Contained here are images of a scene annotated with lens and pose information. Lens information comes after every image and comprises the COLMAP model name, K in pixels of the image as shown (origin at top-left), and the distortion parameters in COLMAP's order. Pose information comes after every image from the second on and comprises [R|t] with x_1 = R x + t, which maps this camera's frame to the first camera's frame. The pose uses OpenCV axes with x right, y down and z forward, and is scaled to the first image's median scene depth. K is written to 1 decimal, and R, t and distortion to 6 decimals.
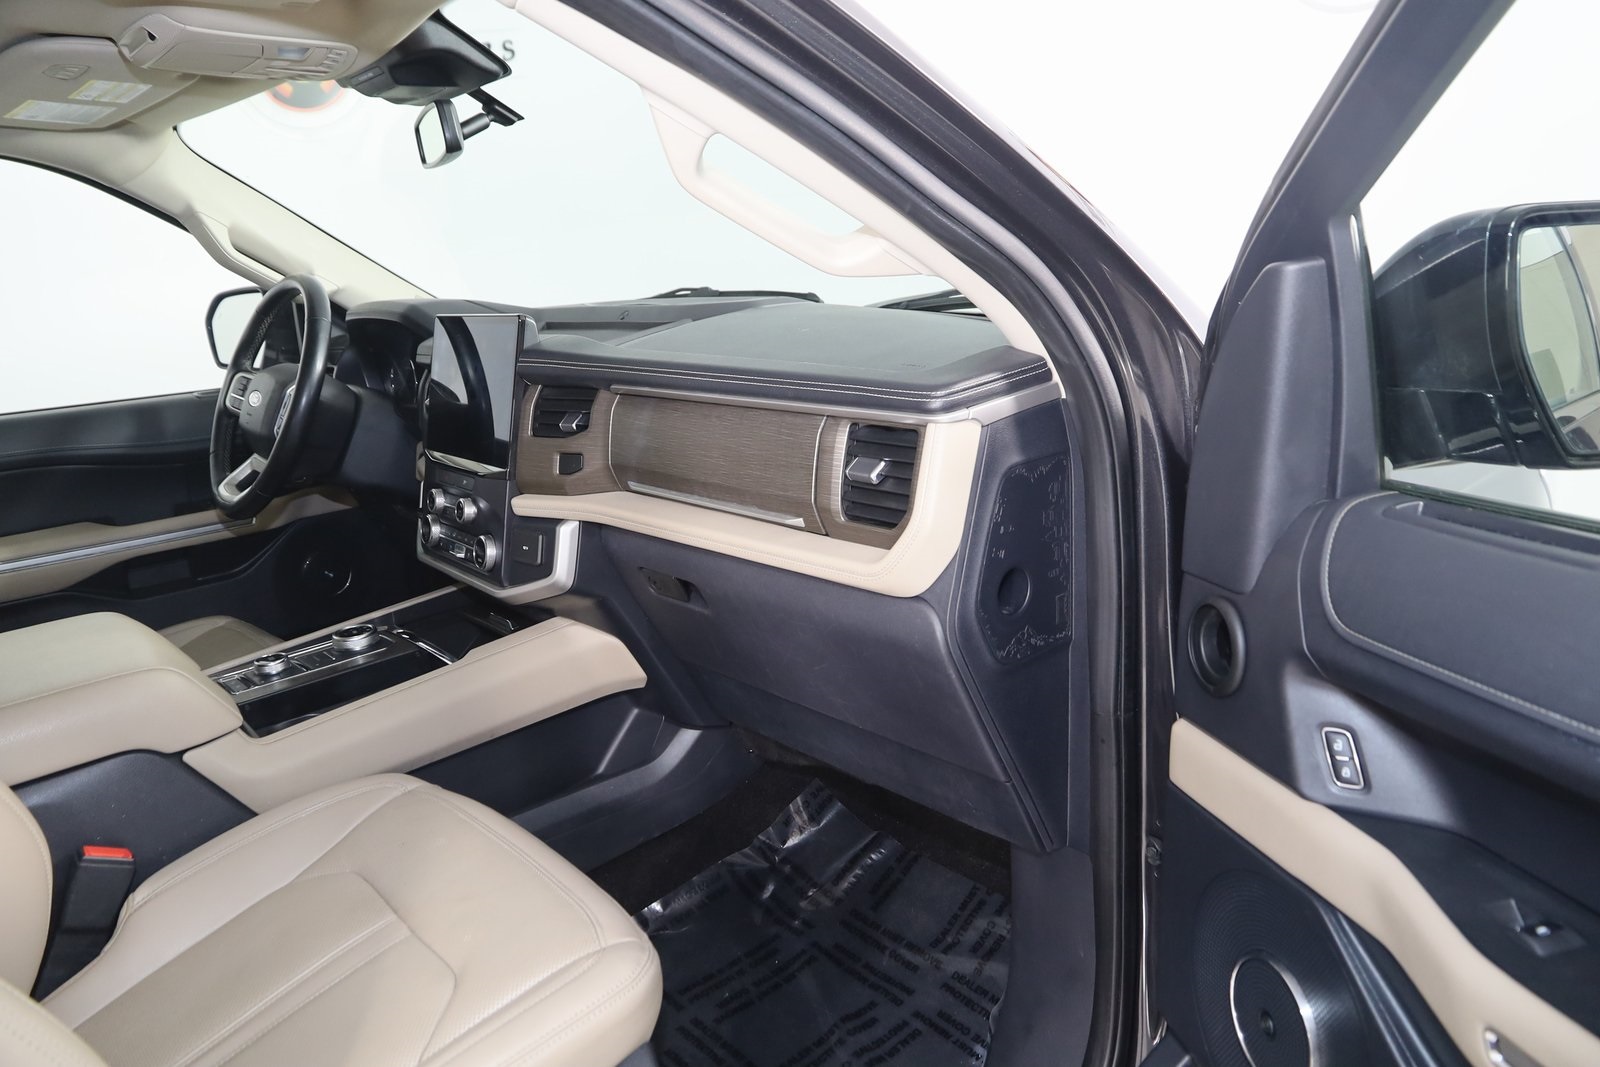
lens RADIAL K [[1106.3, 0, 800.0], [0, 1106.3, 533.5], [0, 0, 1]] dist [-0.129206, 0.086788]
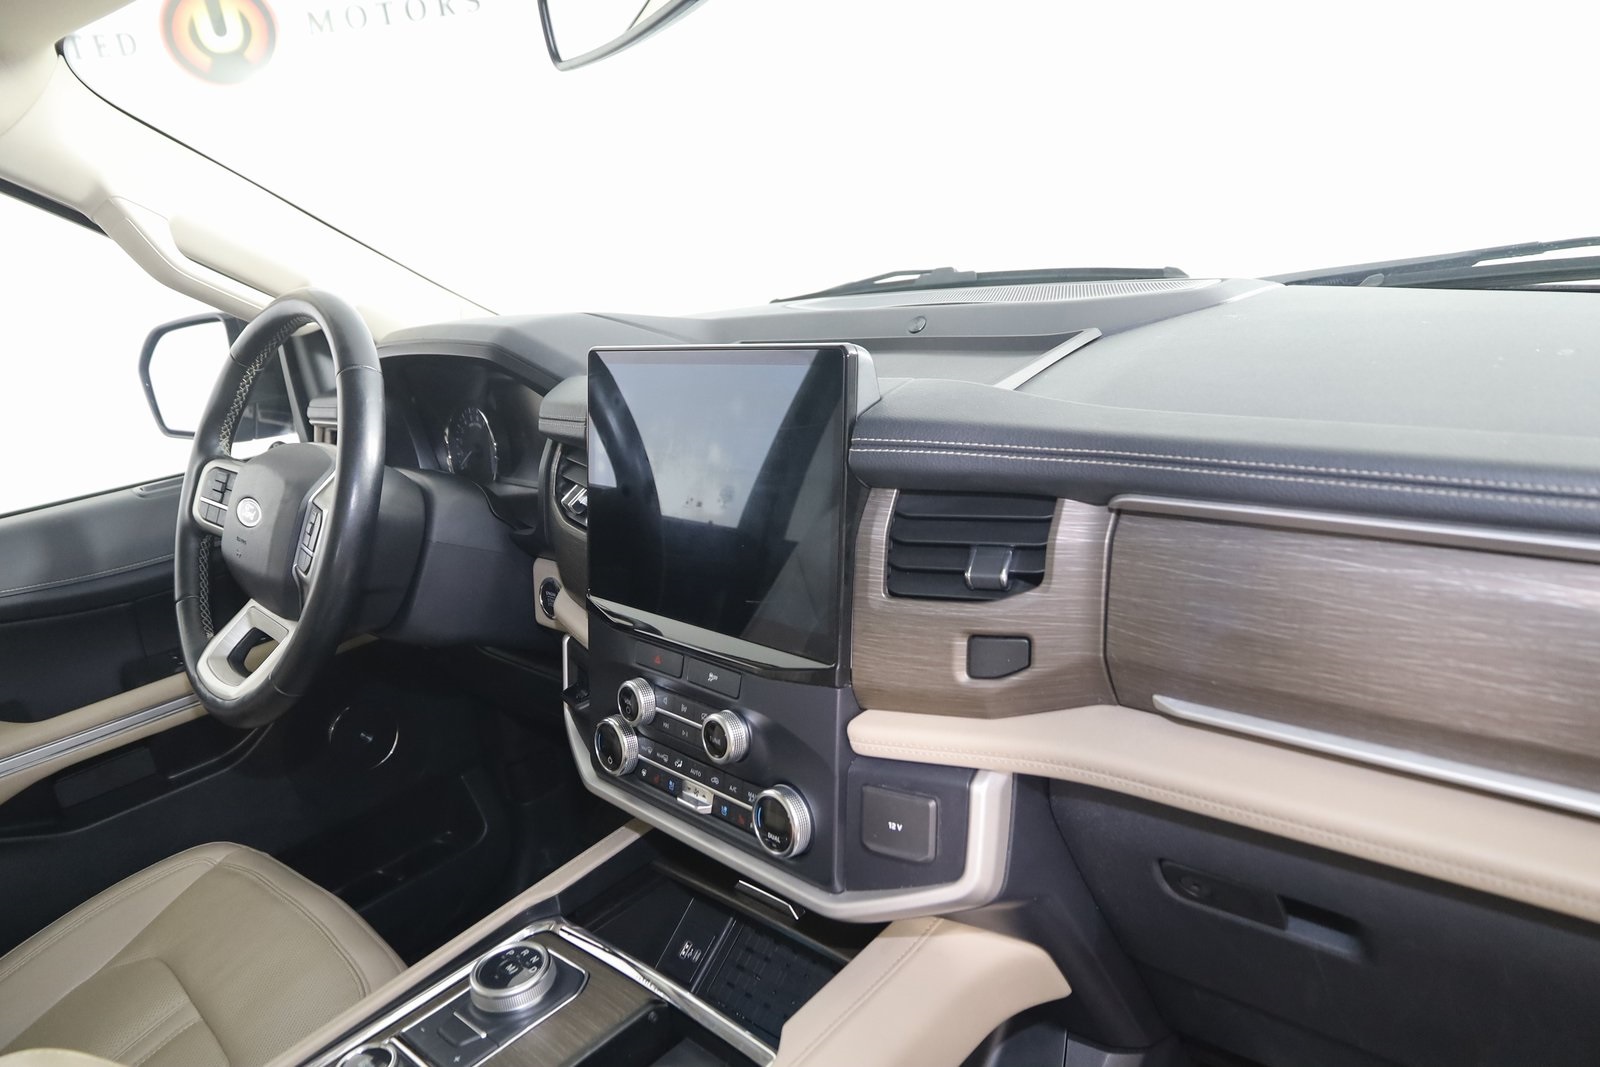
lens RADIAL K [[1106.3, 0, 800.0], [0, 1106.3, 533.5], [0, 0, 1]] dist [-0.129206, 0.086788]
pose [[0.995619, -0.081720, 0.045448, -0.282149], [0.080749, 0.996473, 0.022815, -0.121573], [-0.047152, -0.019045, 0.998706, 0.481368]]
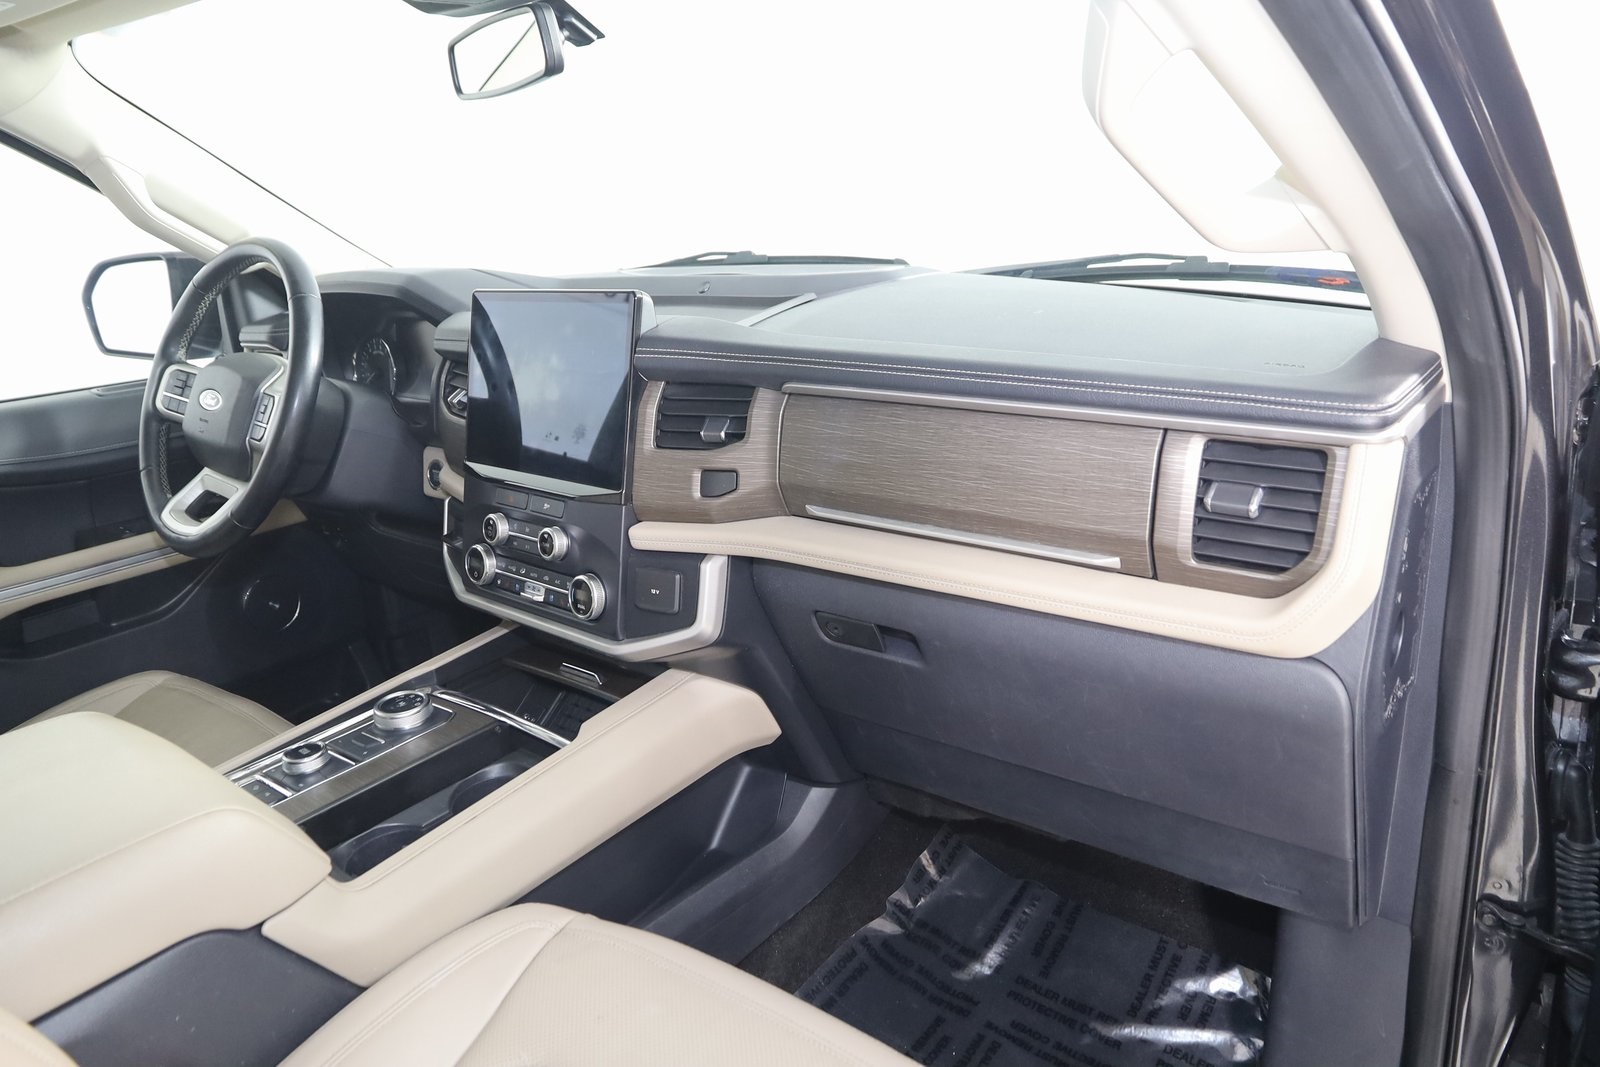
lens RADIAL K [[1106.3, 0, 800.0], [0, 1106.3, 533.5], [0, 0, 1]] dist [-0.129206, 0.086788]
pose [[0.986358, -0.044817, 0.158394, -0.251730], [0.038707, 0.998390, 0.041456, -0.052626], [-0.159997, -0.034760, 0.986505, 0.194852]]
